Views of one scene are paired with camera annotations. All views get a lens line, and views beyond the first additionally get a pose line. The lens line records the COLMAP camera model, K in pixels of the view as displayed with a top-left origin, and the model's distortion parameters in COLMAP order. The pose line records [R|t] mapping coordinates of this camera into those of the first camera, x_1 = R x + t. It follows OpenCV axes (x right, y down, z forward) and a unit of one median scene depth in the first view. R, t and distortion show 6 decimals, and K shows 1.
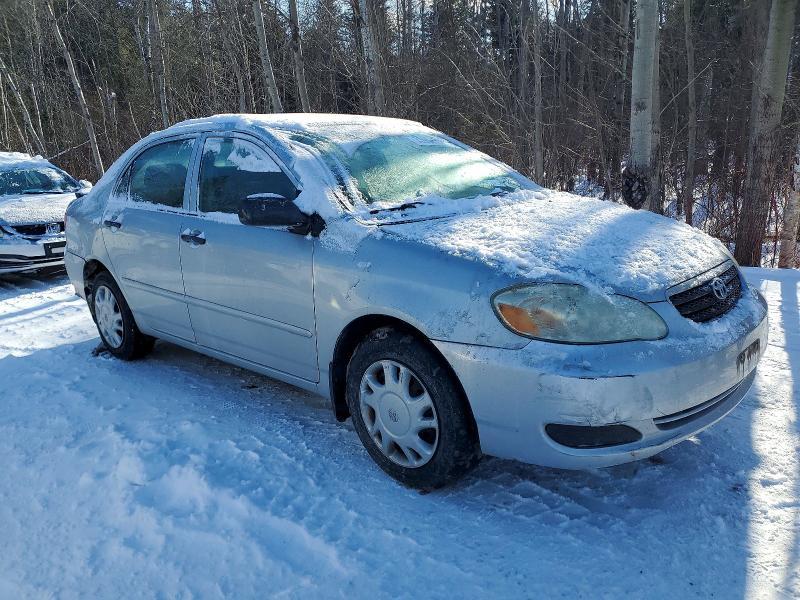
lens RADIAL K [[668.2, 0, 400.0], [0, 668.2, 300.0], [0, 0, 1]] dist [0.000565, 0.000643]
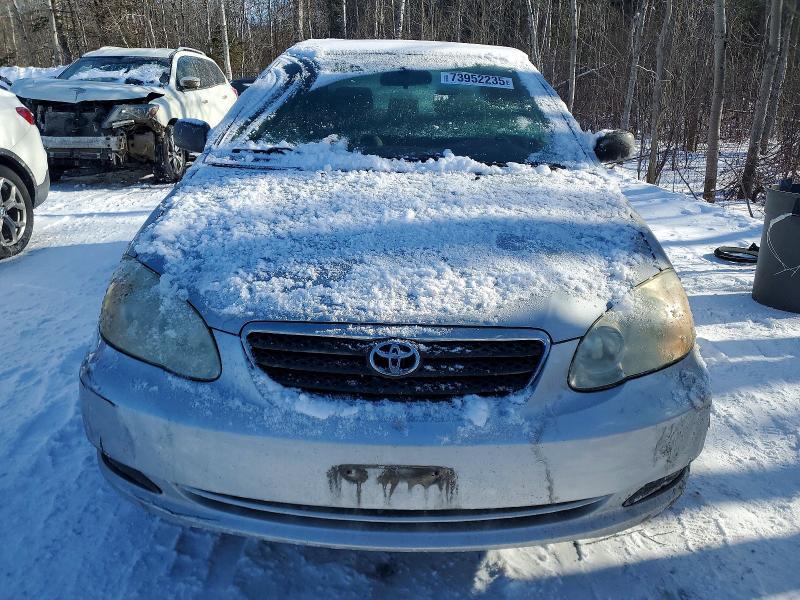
lens RADIAL K [[668.2, 0, 400.0], [0, 668.2, 300.0], [0, 0, 1]] dist [0.000565, 0.000643]
pose [[0.663177, 0.301872, -0.684886, 0.817054], [-0.228762, 0.953020, 0.198544, -0.174993], [0.712646, 0.025006, 0.701078, 0.543347]]
